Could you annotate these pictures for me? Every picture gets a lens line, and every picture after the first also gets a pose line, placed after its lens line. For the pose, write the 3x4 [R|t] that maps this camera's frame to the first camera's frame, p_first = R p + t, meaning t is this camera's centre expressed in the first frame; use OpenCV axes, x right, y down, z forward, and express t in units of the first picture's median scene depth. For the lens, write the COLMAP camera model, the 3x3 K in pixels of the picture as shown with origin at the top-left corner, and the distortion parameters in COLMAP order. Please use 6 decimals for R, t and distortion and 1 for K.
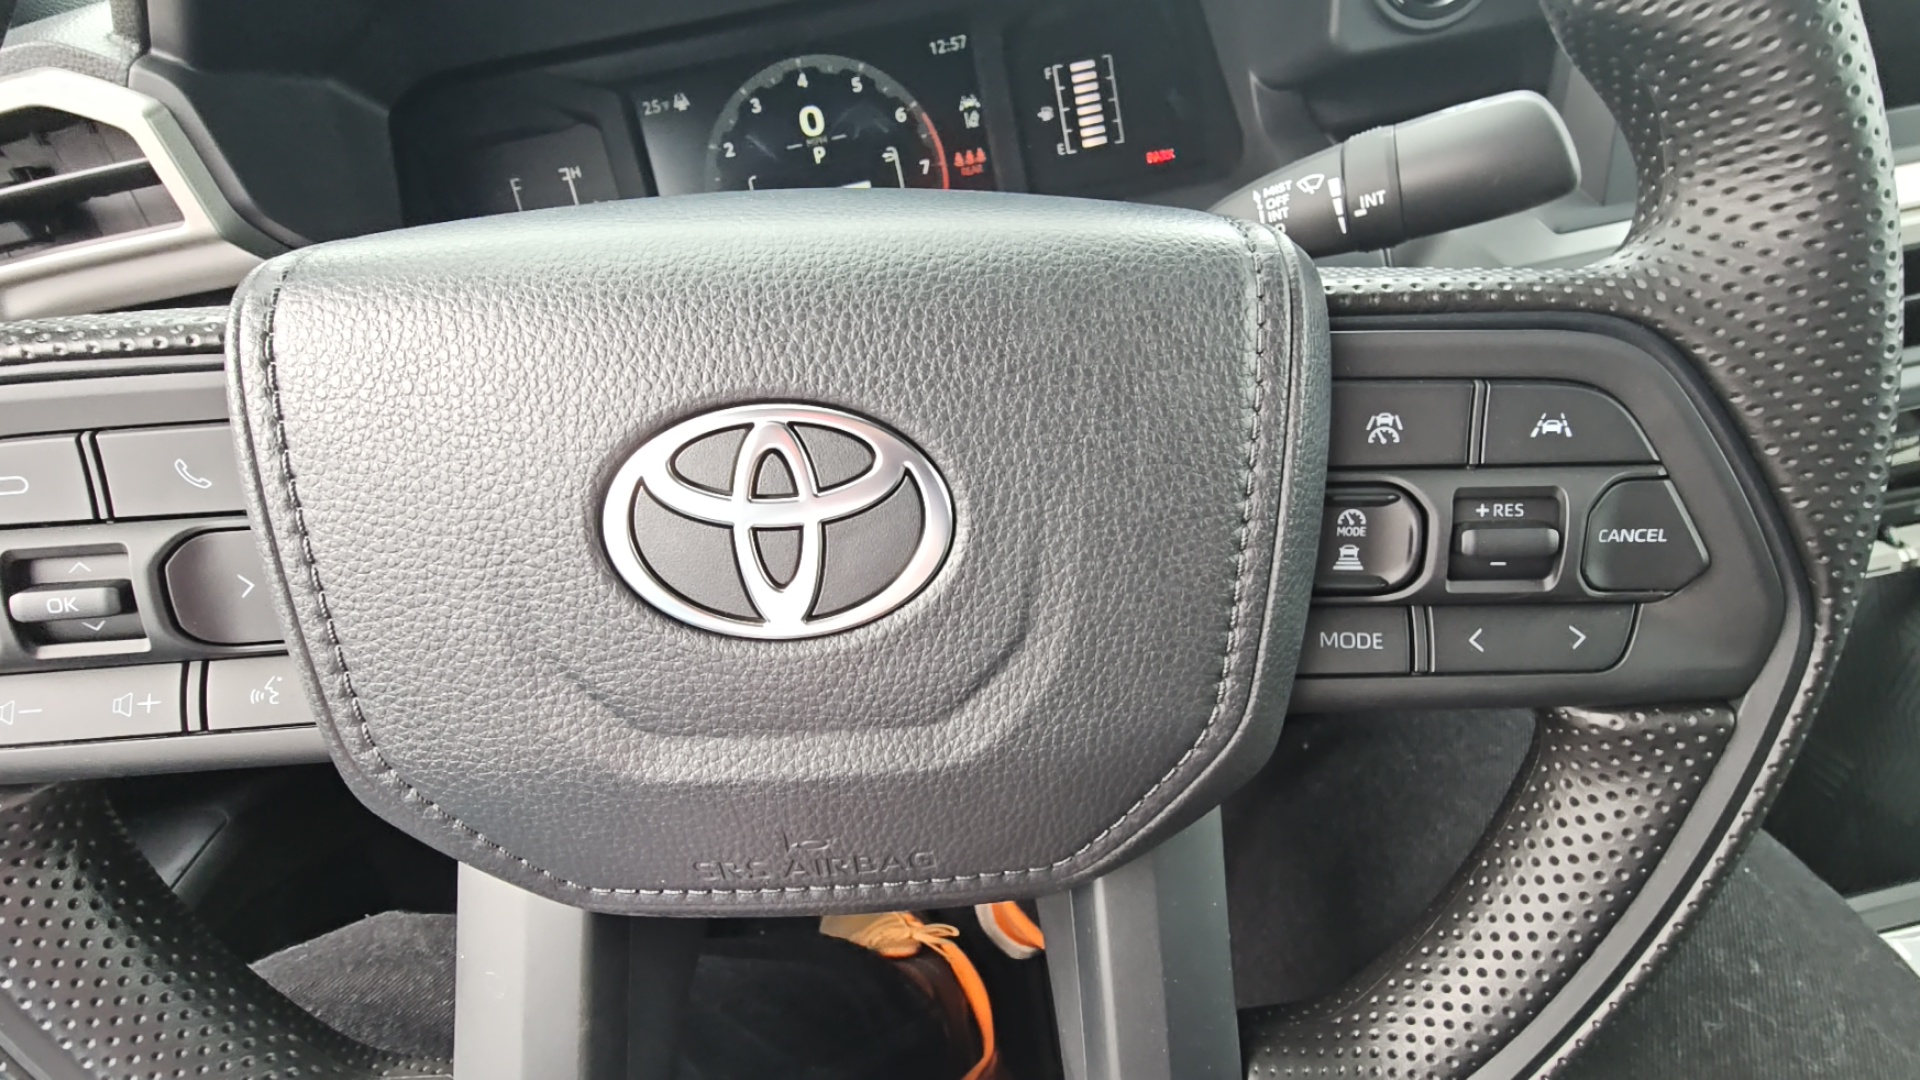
lens RADIAL K [[853.6, 0, 971.6], [0, 853.6, 538.1], [0, 0, 1]] dist [0.007211, -0.004794]
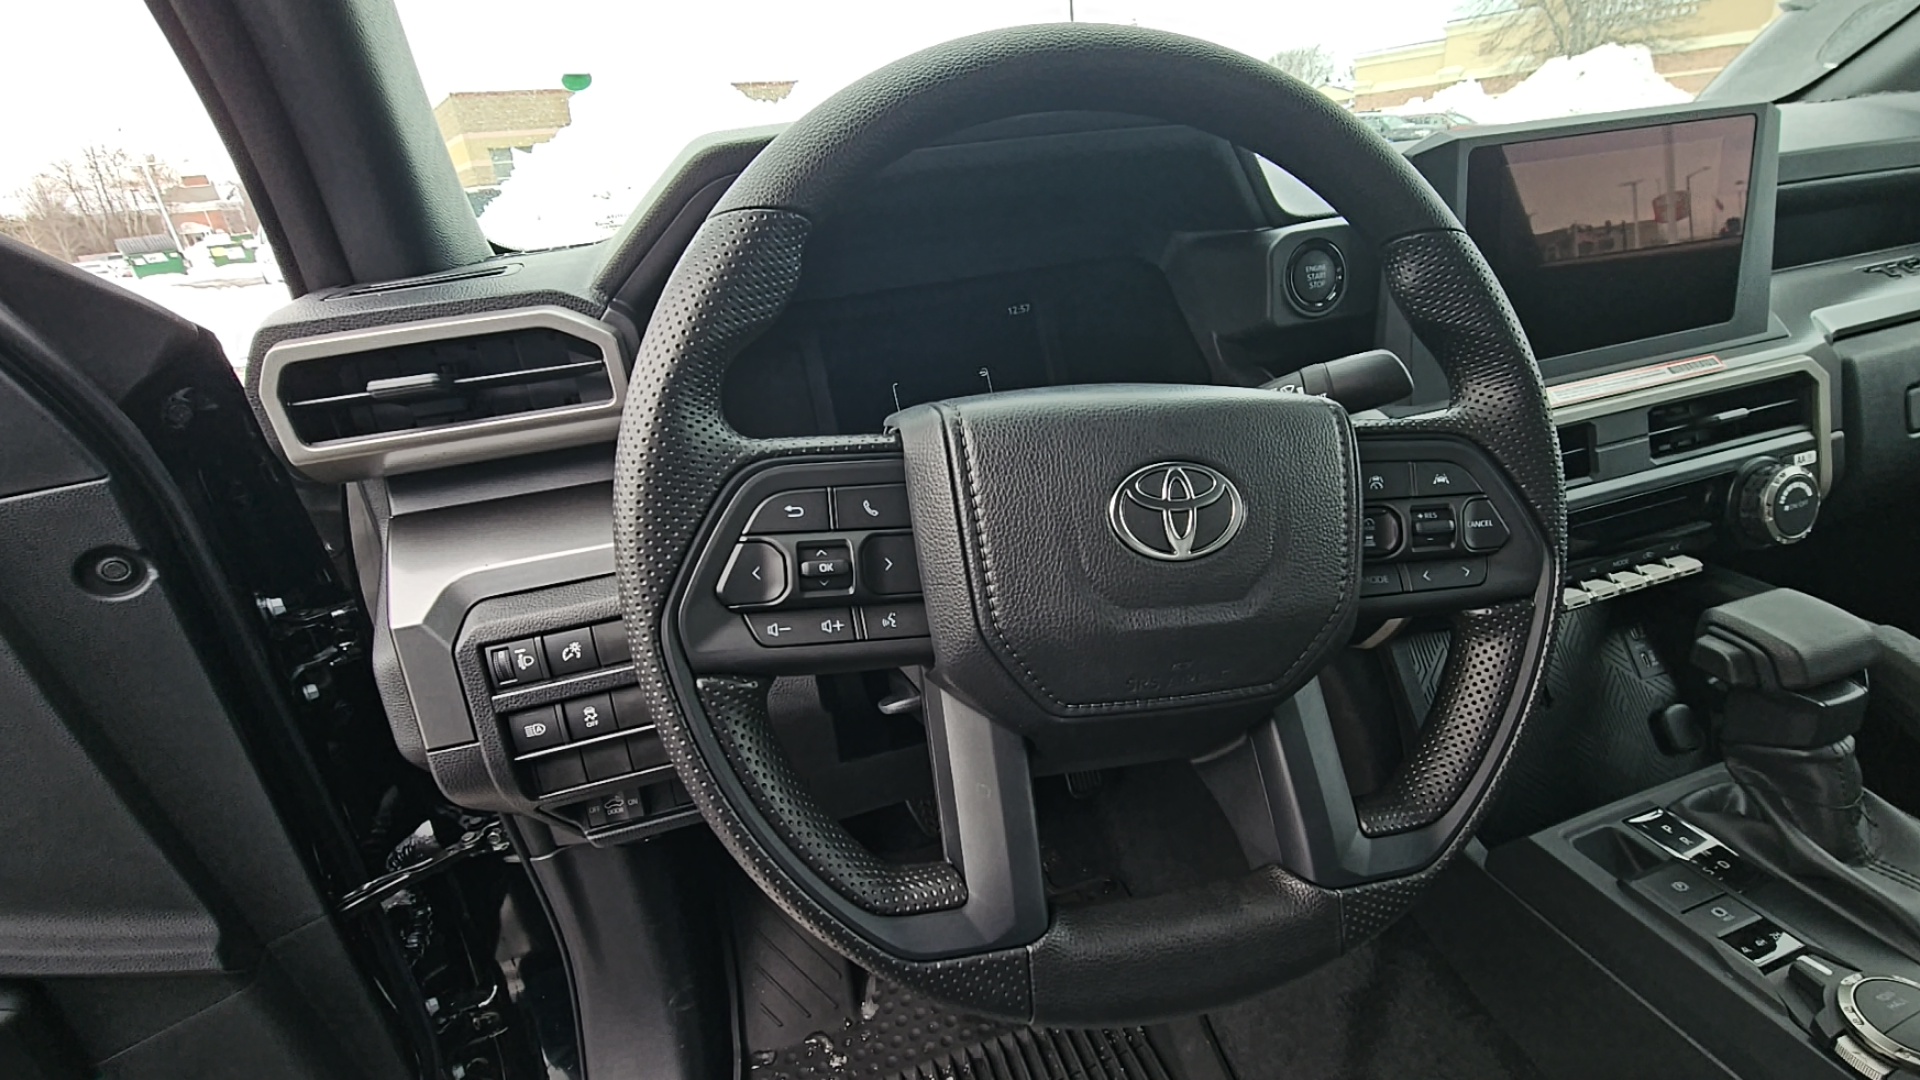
lens RADIAL K [[853.6, 0, 977.3], [0, 853.6, 550.2], [0, 0, 1]] dist [0.007211, -0.004794]
pose [[0.978415, -0.028321, 0.204701, -0.900718], [0.073718, 0.973227, -0.217705, 0.405160], [-0.193055, 0.228096, 0.954307, -0.813421]]
